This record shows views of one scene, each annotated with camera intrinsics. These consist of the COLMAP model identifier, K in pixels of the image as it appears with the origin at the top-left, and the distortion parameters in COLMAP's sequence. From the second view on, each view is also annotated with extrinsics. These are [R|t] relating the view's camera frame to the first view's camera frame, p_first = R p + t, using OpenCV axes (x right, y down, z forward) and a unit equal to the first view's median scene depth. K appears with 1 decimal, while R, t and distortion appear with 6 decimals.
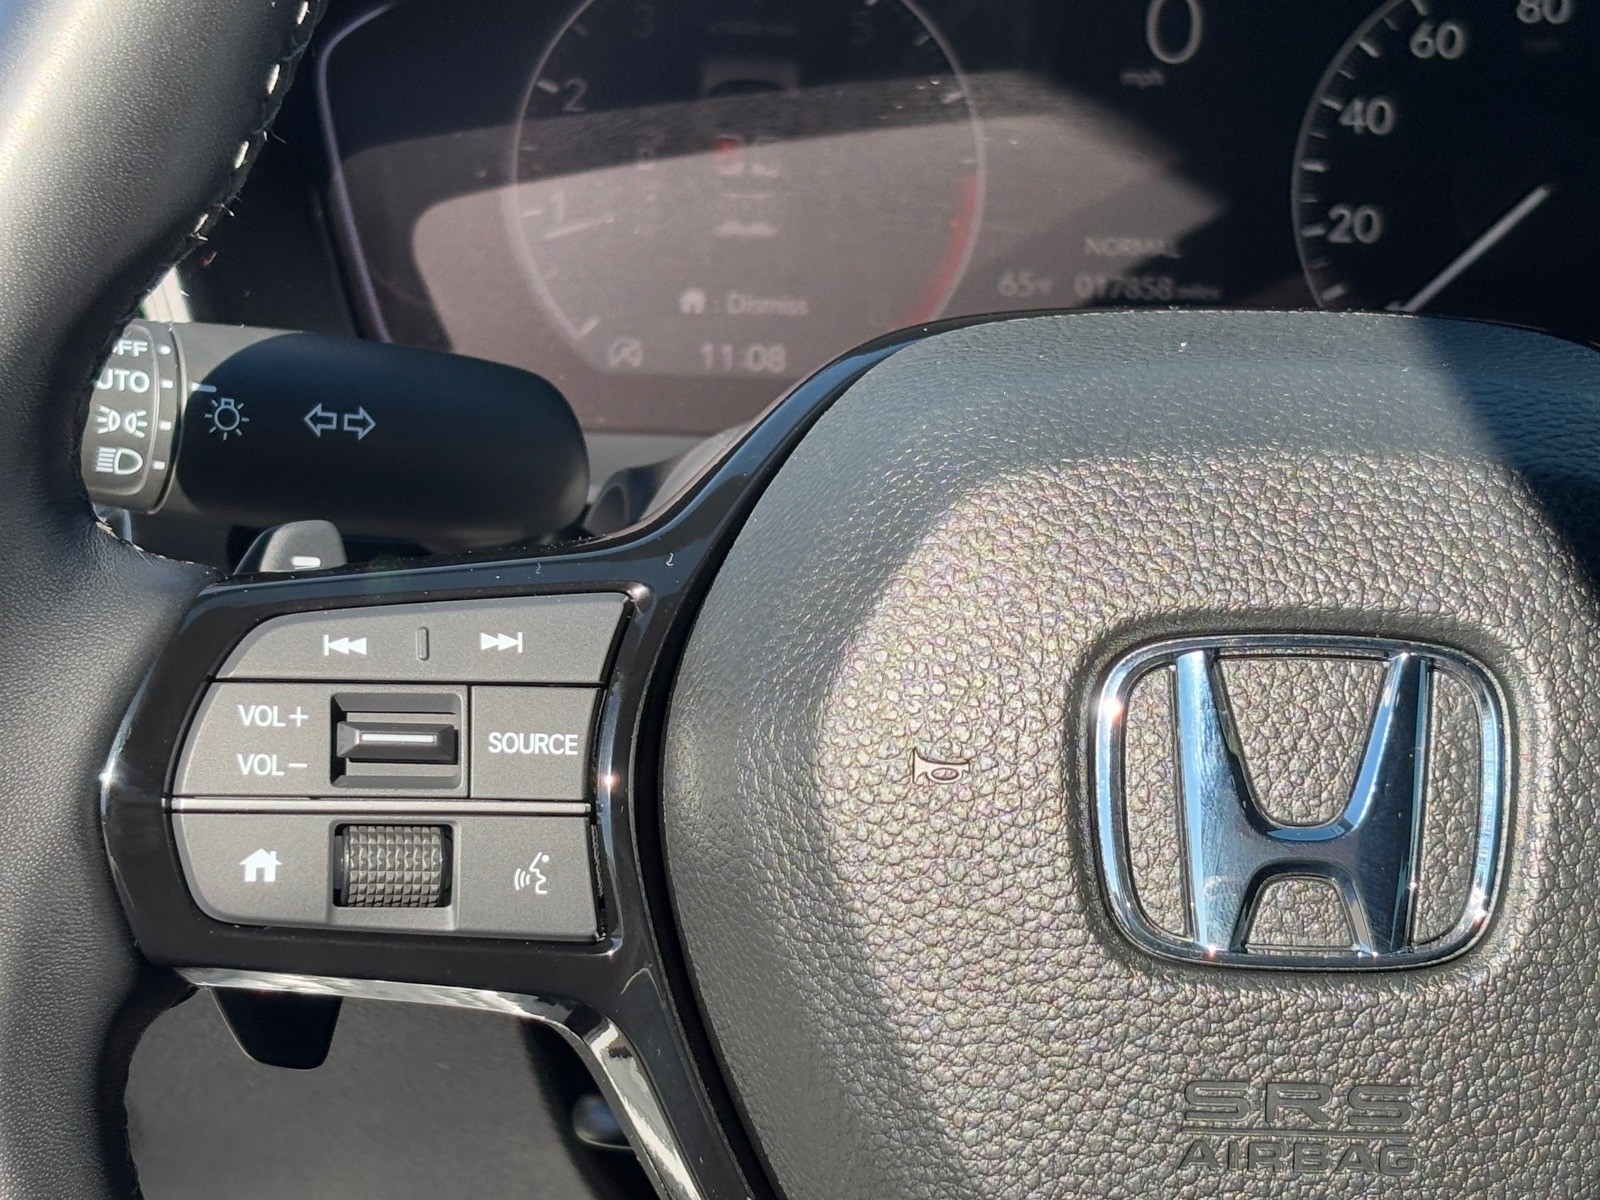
lens RADIAL K [[3697.4, 0, 706.4], [0, 3697.4, 688.5], [0, 0, 1]] dist [0.101979, 0.000000]
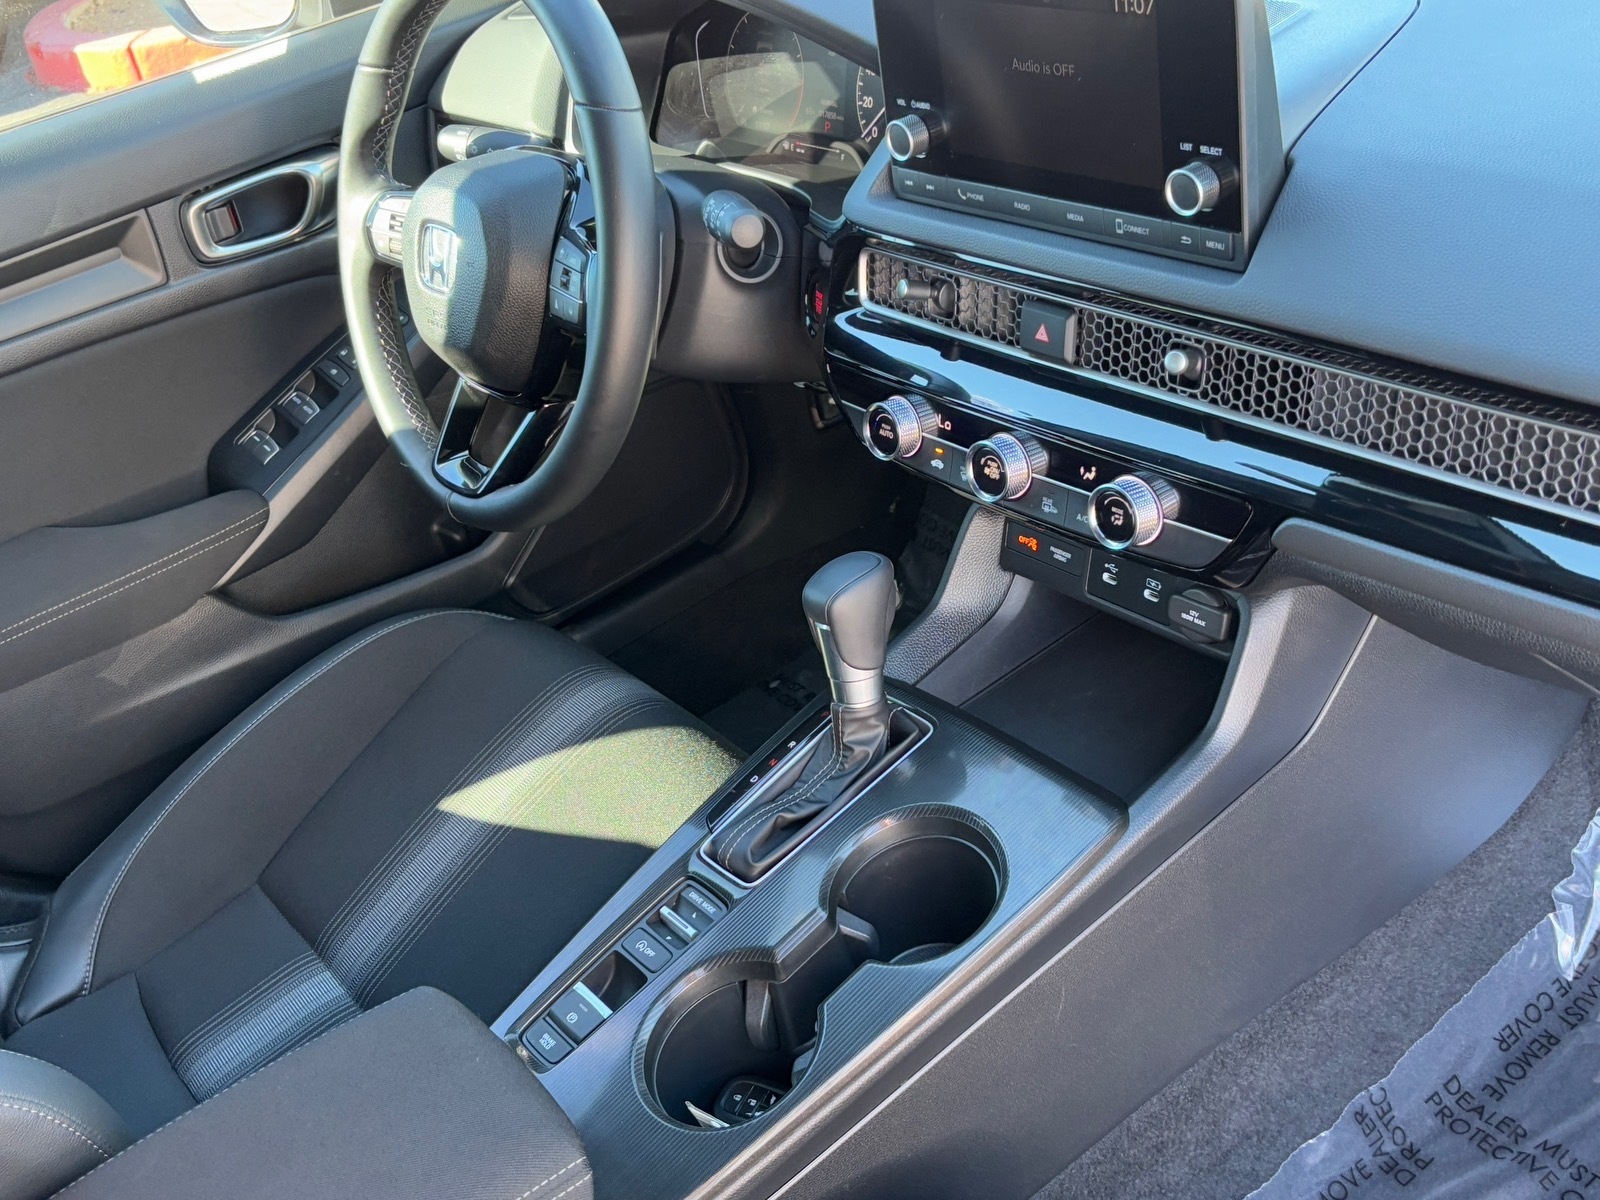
lens RADIAL K [[1705.2, 0, 771.6], [0, 1705.2, 620.7], [0, 0, 1]] dist [0.017929, 0.000000]
pose [[0.636162, 0.292193, -0.714088, 2.205407], [-0.062660, 0.942025, 0.329640, -0.296456], [0.769007, -0.164960, 0.617589, -0.224328]]
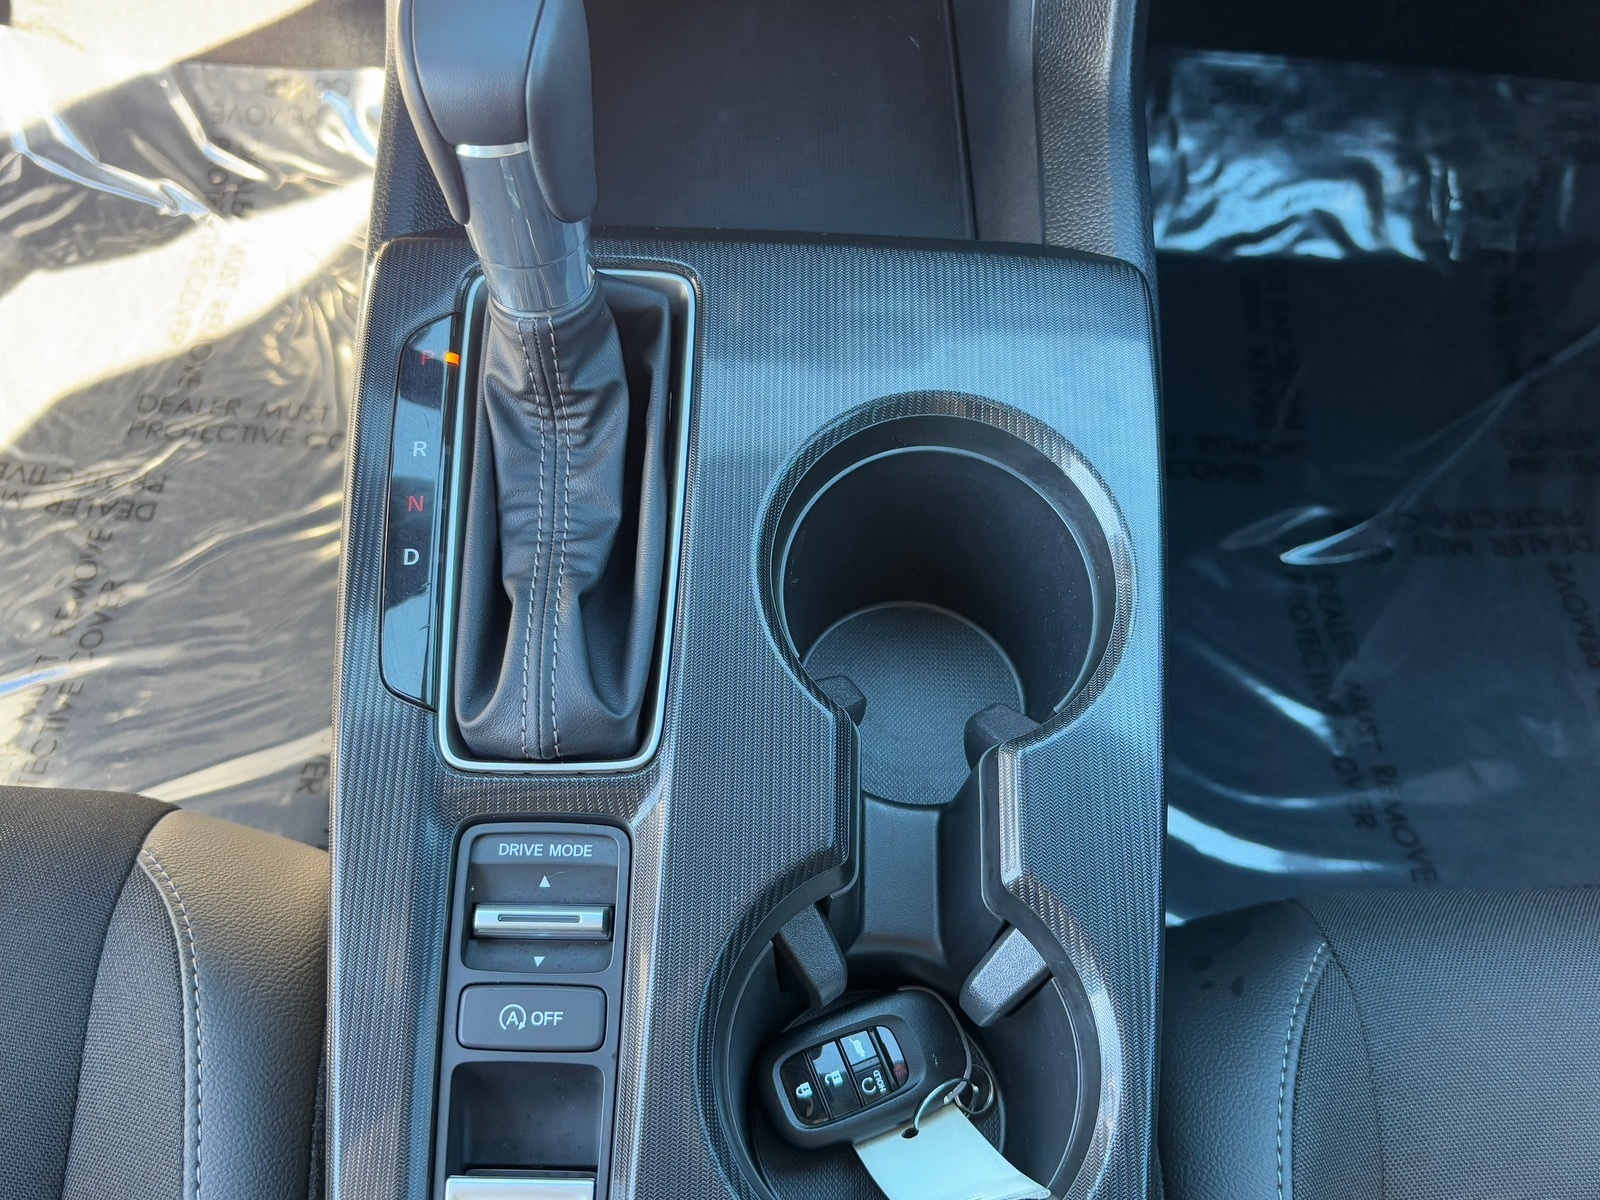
lens RADIAL K [[1394.9, 0, 796.5], [0, 1394.9, 606.4], [0, 0, 1]] dist [0.003158, 0.010173]
pose [[0.998156, -0.028195, 0.053760, 0.886134], [-0.012620, 0.769864, 0.638083, 0.116751], [-0.059379, -0.637585, 0.768088, 0.415771]]
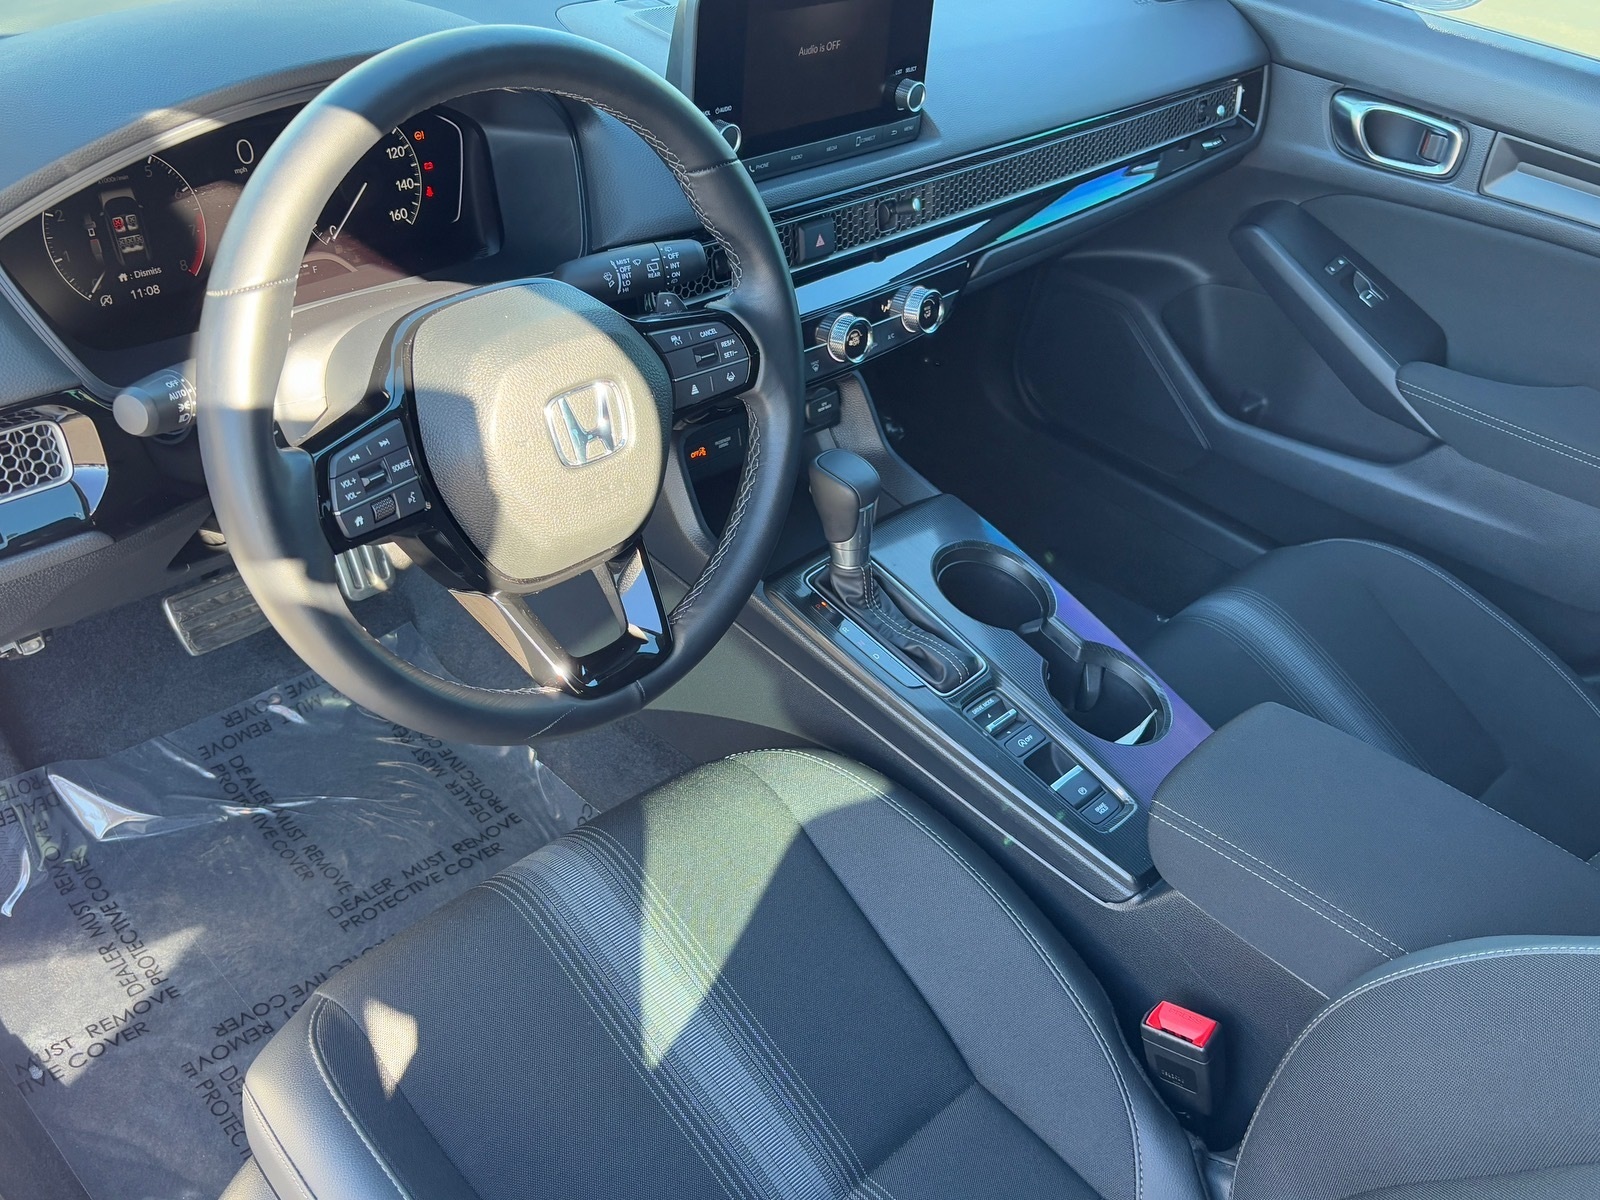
lens RADIAL K [[1447.1, 0, 808.0], [0, 1447.1, 624.8], [0, 0, 1]] dist [0.028732, -0.045497]
pose [[0.640793, -0.408765, 0.649843, -0.820015], [0.156940, 0.898337, 0.410318, -0.387399], [-0.751501, -0.160943, 0.639799, -0.307026]]
